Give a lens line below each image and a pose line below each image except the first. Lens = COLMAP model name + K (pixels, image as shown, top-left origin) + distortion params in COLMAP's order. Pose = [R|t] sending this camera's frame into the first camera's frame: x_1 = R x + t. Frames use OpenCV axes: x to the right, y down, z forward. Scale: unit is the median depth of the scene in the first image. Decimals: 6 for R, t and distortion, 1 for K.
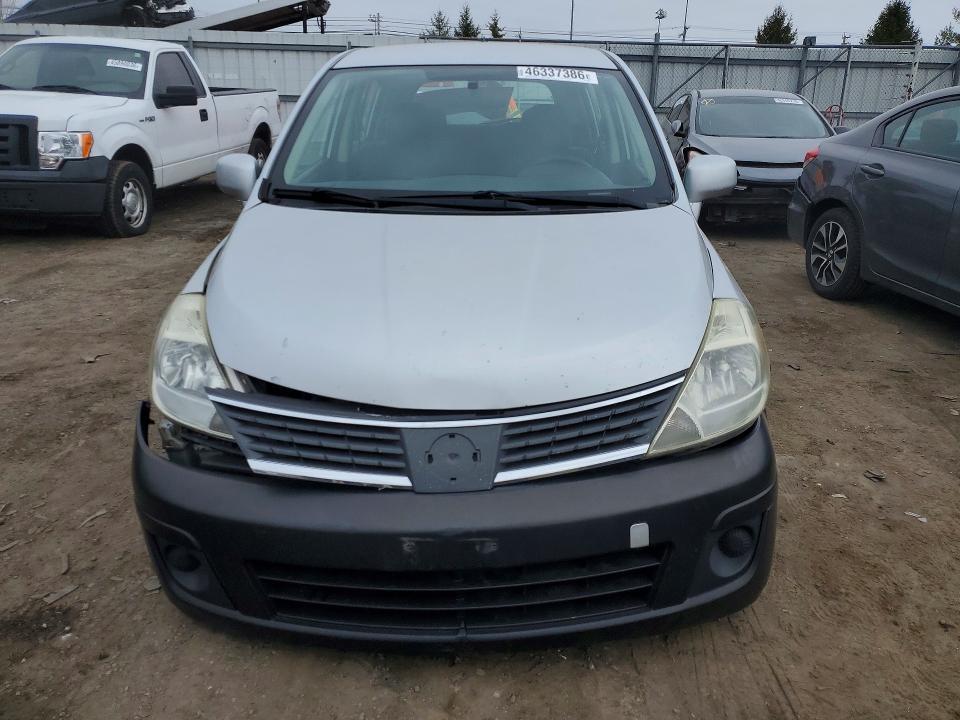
lens RADIAL K [[786.3, 0, 480.0], [0, 786.3, 360.0], [0, 0, 1]] dist [0.035111, -0.003002]
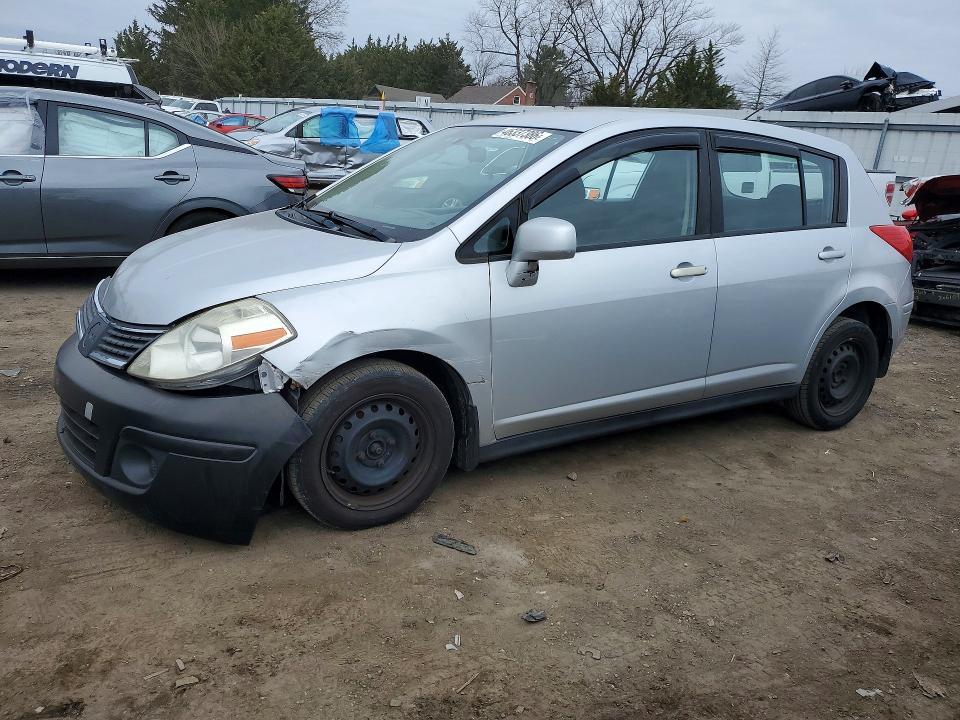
lens RADIAL K [[818.6, 0, 480.0], [0, 818.6, 360.0], [0, 0, 1]] dist [0.022073, 0.004535]
pose [[0.475782, 0.240231, -0.846121, 1.052016], [-0.334846, 0.939012, 0.078318, -0.135846], [0.813332, 0.246058, 0.527206, 0.429267]]
